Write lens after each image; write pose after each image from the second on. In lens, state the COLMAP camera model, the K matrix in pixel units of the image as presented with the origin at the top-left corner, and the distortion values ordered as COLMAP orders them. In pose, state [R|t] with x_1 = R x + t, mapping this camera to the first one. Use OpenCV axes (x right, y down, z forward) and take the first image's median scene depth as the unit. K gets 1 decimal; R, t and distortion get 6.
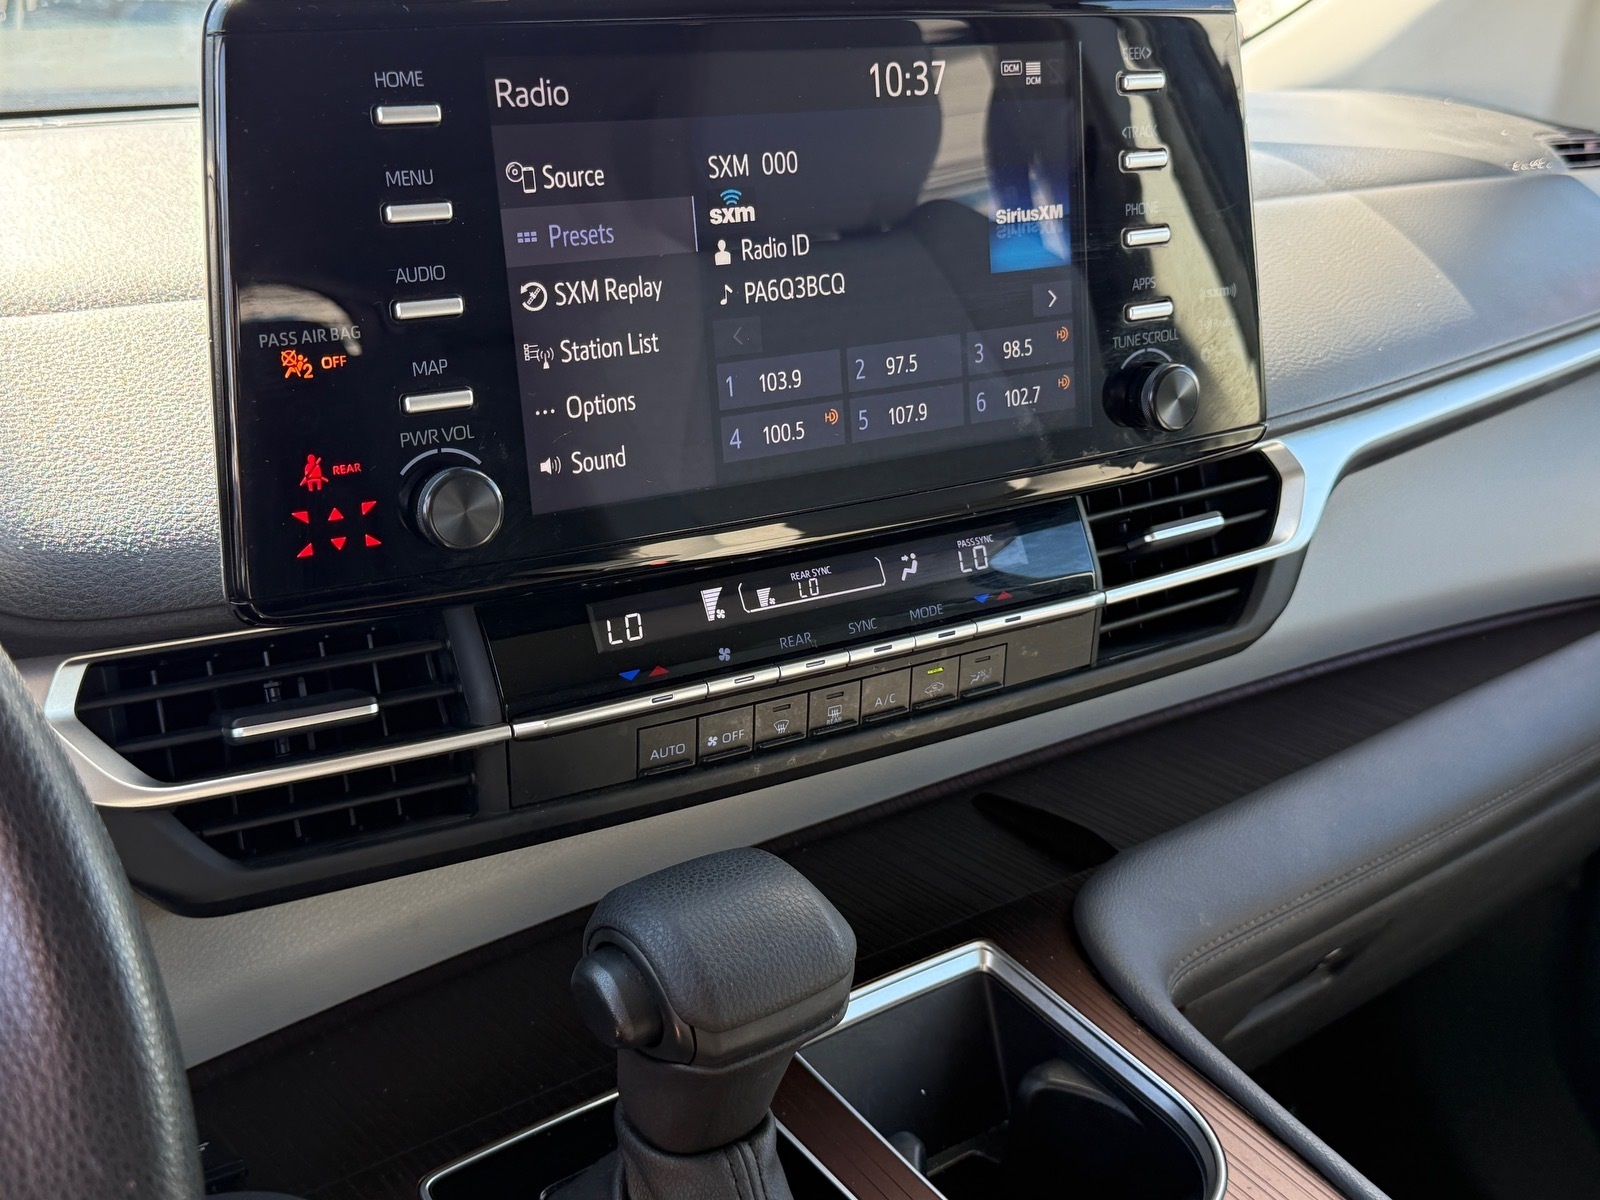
lens RADIAL K [[1852.7, 0, 800.0], [0, 1852.7, 600.0], [0, 0, 1]] dist [0.190618, -0.465848]
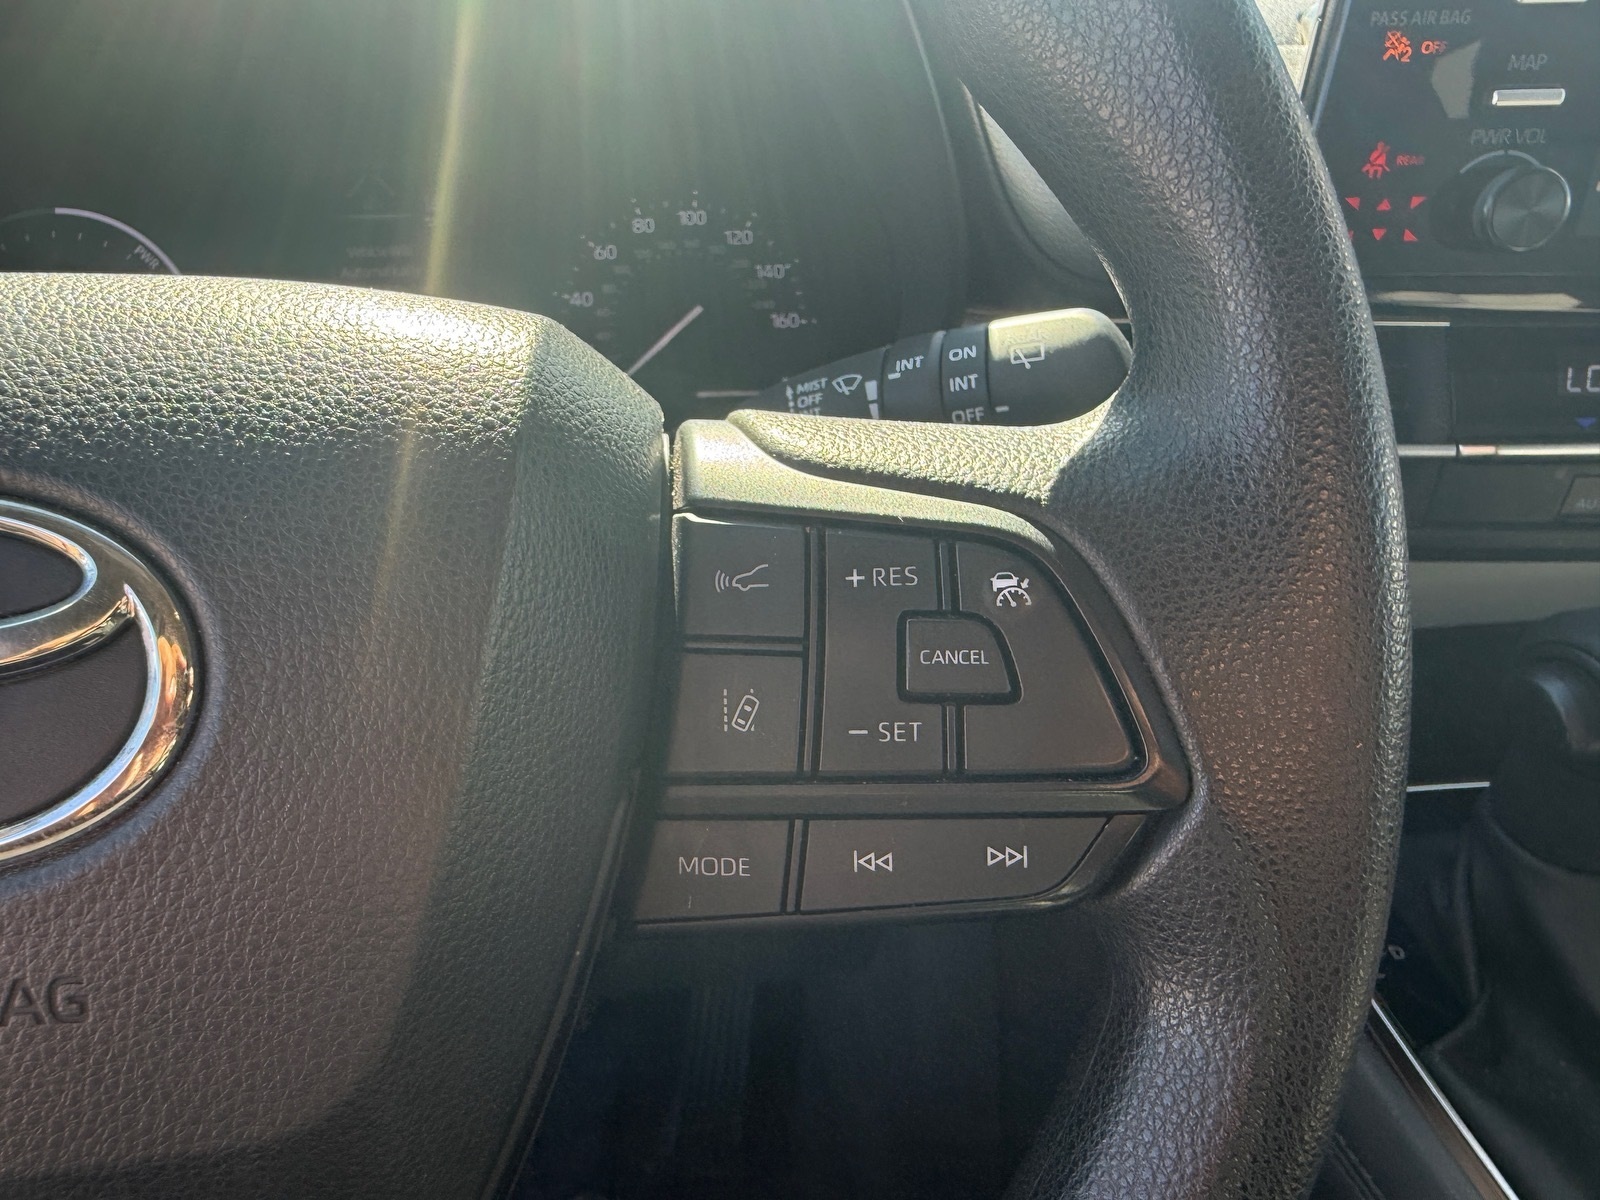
lens RADIAL K [[1085.5, 0, 689.4], [0, 1085.5, 608.3], [0, 0, 1]] dist [0.005127, 0.002180]
pose [[0.846492, 0.235751, -0.477360, -0.194141], [-0.159027, 0.967646, 0.195886, 0.098308], [0.508096, -0.089903, 0.856596, 0.204676]]
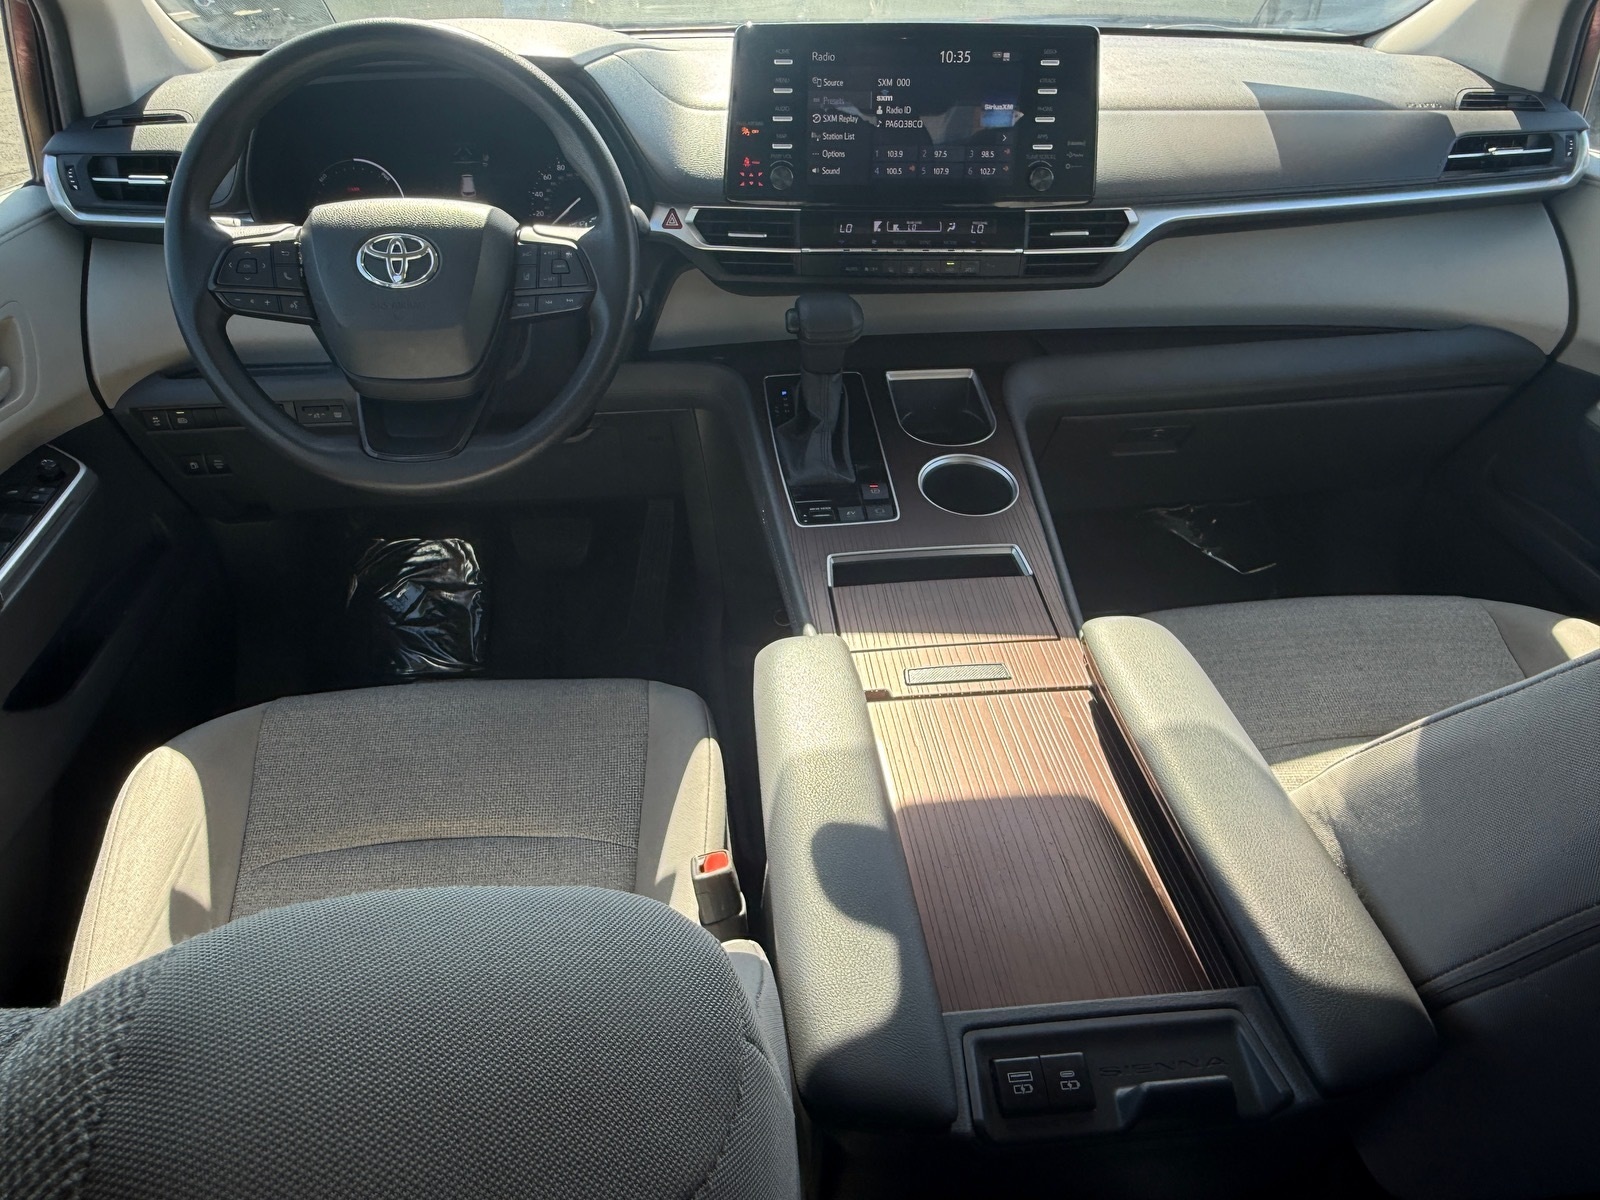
lens RADIAL K [[1067.6, 0, 800.0], [0, 1067.6, 600.0], [0, 0, 1]] dist [-0.000781, -0.005230]
pose [[0.845969, 0.301555, -0.439774, 0.861997], [-0.174882, 0.936020, 0.305423, 0.068009], [0.503739, -0.181470, 0.844580, -0.764290]]
